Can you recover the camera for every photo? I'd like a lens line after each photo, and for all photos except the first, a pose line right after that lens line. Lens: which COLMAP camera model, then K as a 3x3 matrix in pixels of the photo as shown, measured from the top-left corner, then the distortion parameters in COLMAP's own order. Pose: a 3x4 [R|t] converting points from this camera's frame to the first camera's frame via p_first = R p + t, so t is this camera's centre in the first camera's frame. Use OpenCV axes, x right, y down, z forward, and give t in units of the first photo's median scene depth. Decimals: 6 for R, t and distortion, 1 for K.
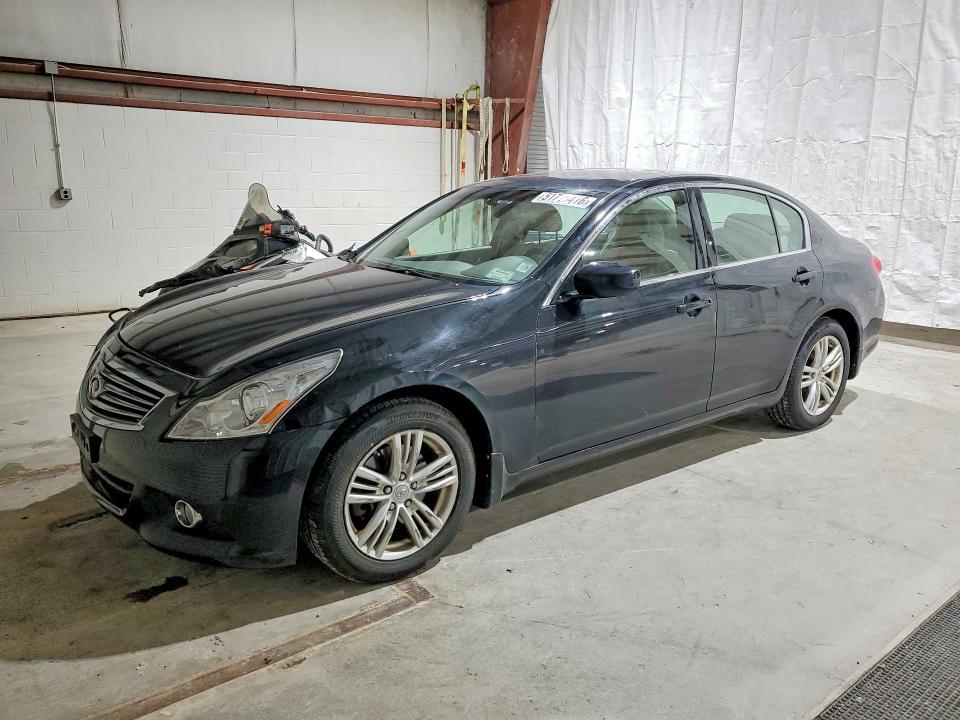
lens RADIAL K [[732.6, 0, 480.0], [0, 732.6, 360.0], [0, 0, 1]] dist [0.017317, 0.005643]
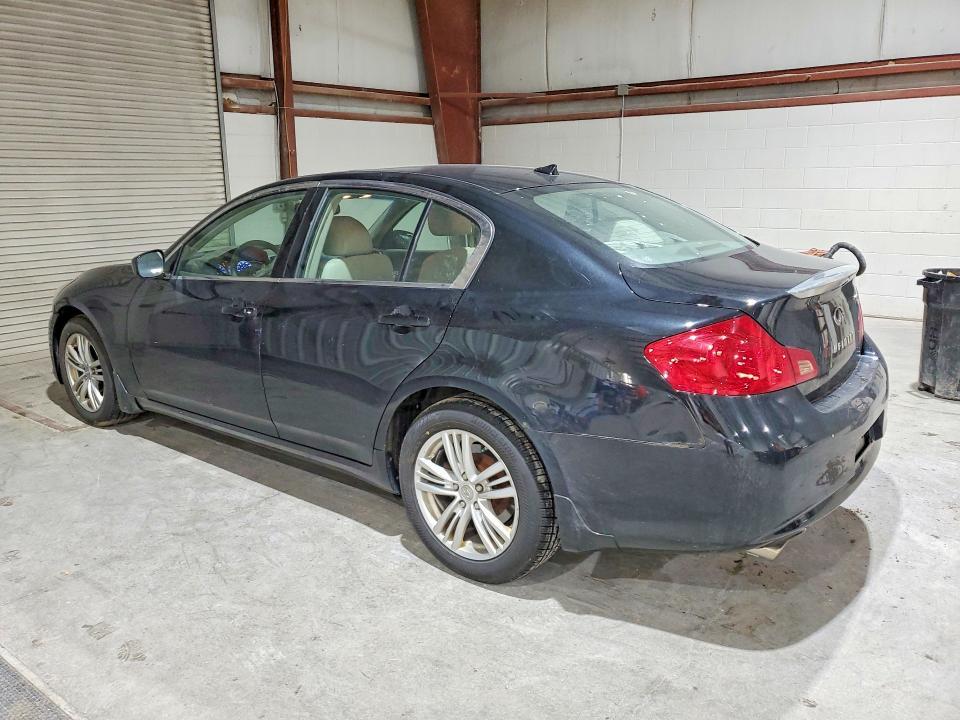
lens RADIAL K [[760.5, 0, 466.9], [0, 760.5, 357.1], [0, 0, 1]] dist [0.002939, 0.005340]
pose [[0.226540, 0.204940, -0.952197, 0.975550], [-0.220881, 0.962953, 0.154704, -0.170048], [0.948626, 0.175276, 0.263414, 0.779726]]
